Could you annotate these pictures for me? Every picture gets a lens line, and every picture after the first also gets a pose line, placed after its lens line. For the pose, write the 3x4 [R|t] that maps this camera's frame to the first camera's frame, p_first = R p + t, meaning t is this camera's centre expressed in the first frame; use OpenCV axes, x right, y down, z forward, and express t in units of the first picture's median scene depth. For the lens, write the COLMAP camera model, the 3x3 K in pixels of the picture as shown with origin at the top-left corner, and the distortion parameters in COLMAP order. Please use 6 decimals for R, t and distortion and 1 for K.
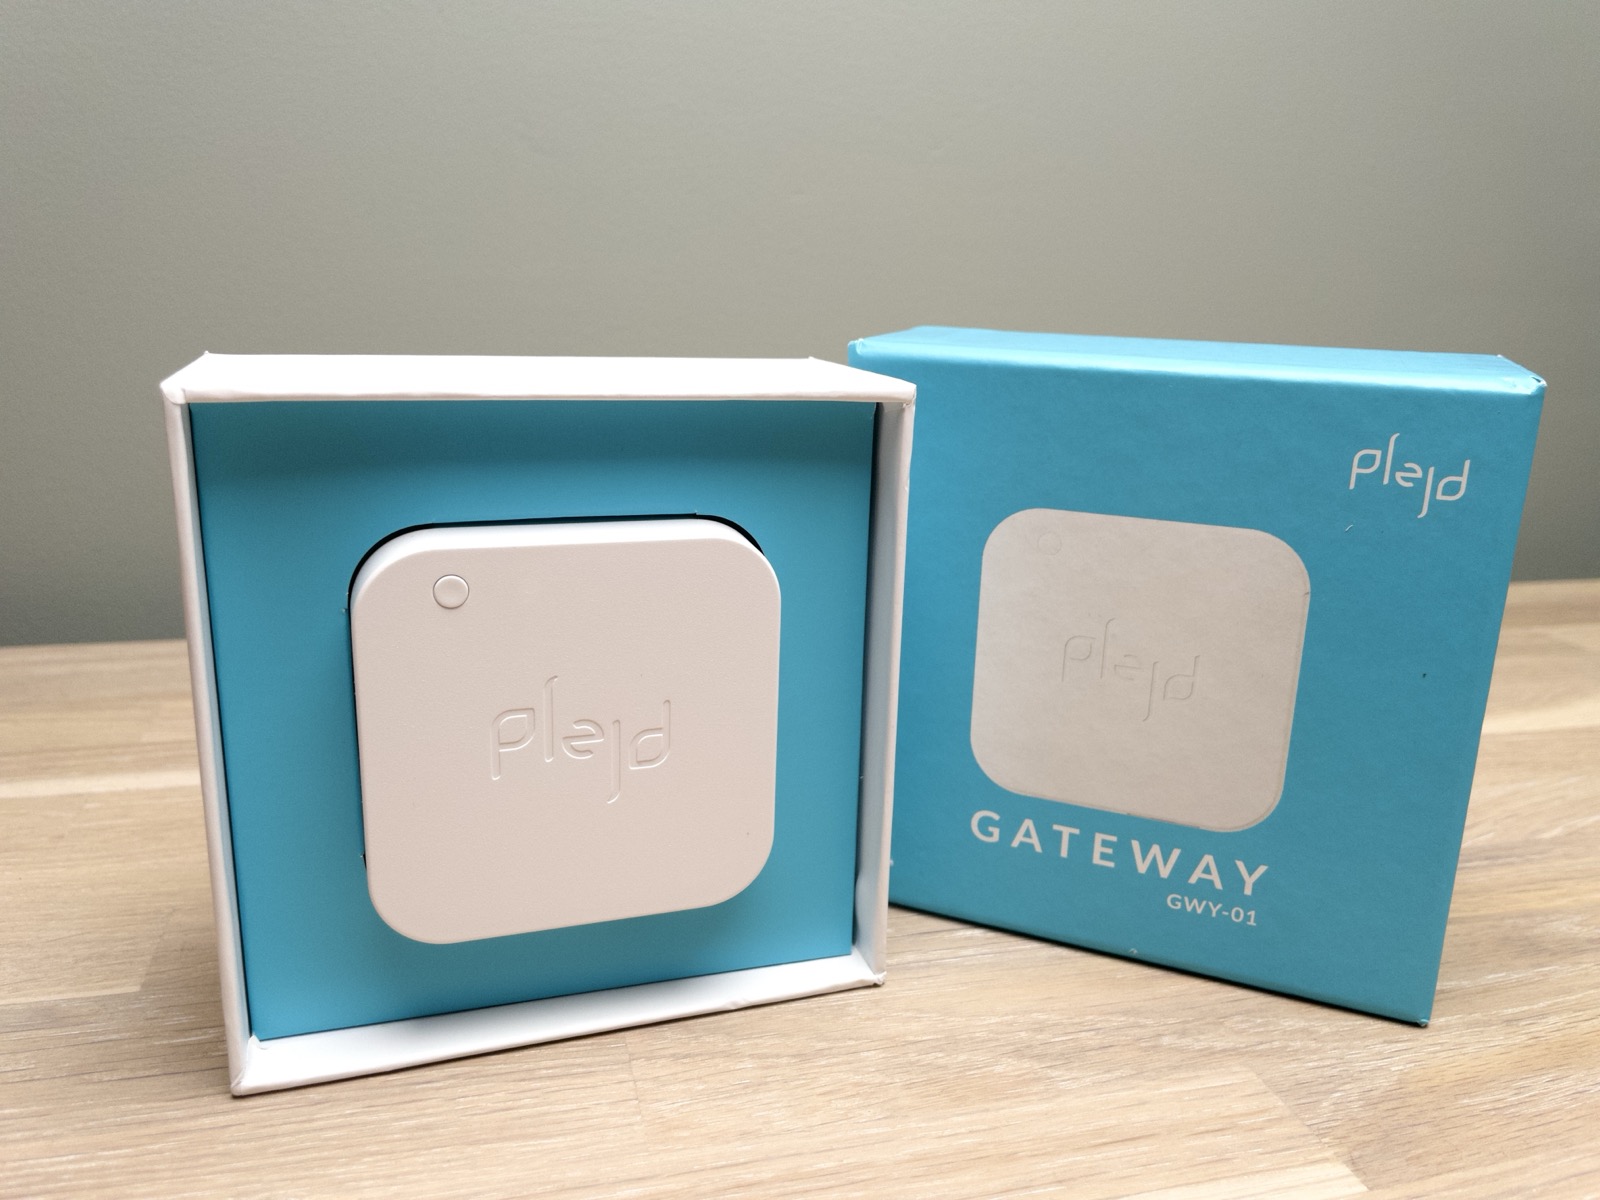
lens RADIAL K [[1275.5, 0, 788.6], [0, 1275.5, 601.6], [0, 0, 1]] dist [0.046486, -0.107186]
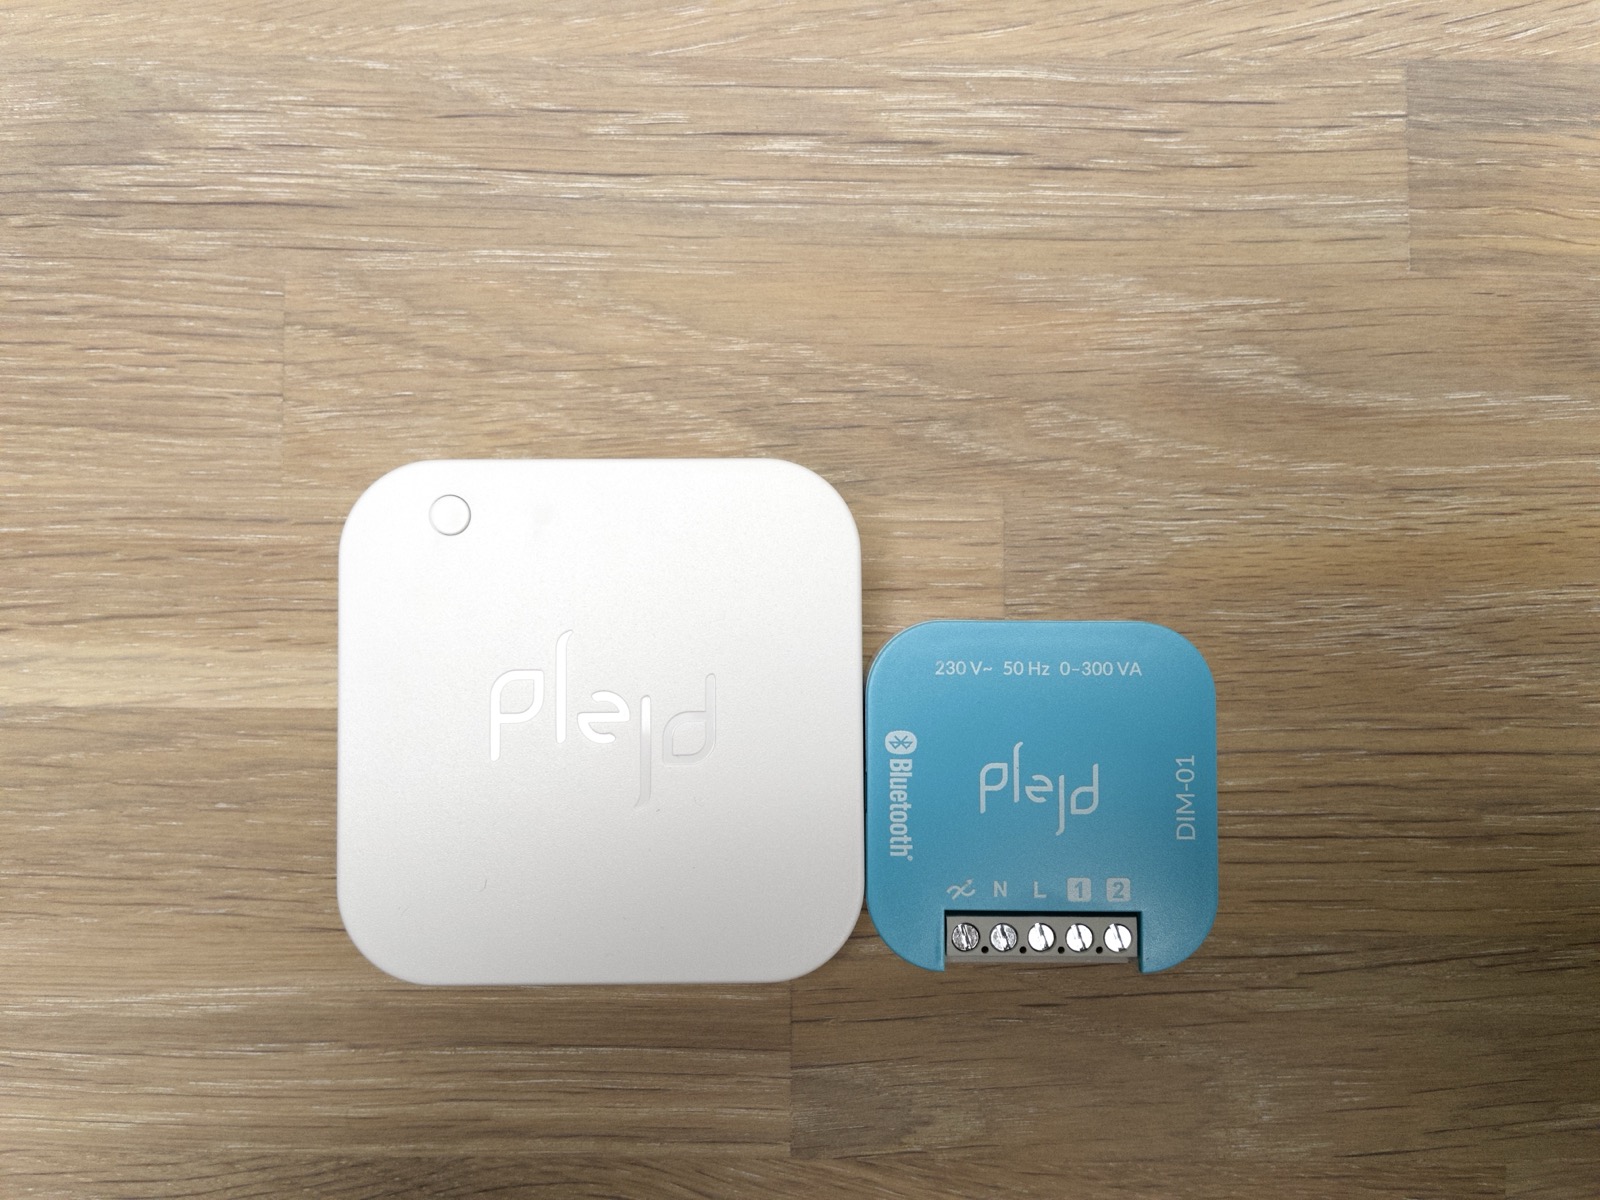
lens RADIAL K [[1275.5, 0, 799.2], [0, 1275.5, 600.4], [0, 0, 1]] dist [0.046486, -0.107186]
pose [[0.964196, 0.264335, -0.021285, 0.275282], [-0.051668, 0.265976, 0.962594, -0.433558], [0.260109, -0.927029, 0.270111, 0.700892]]
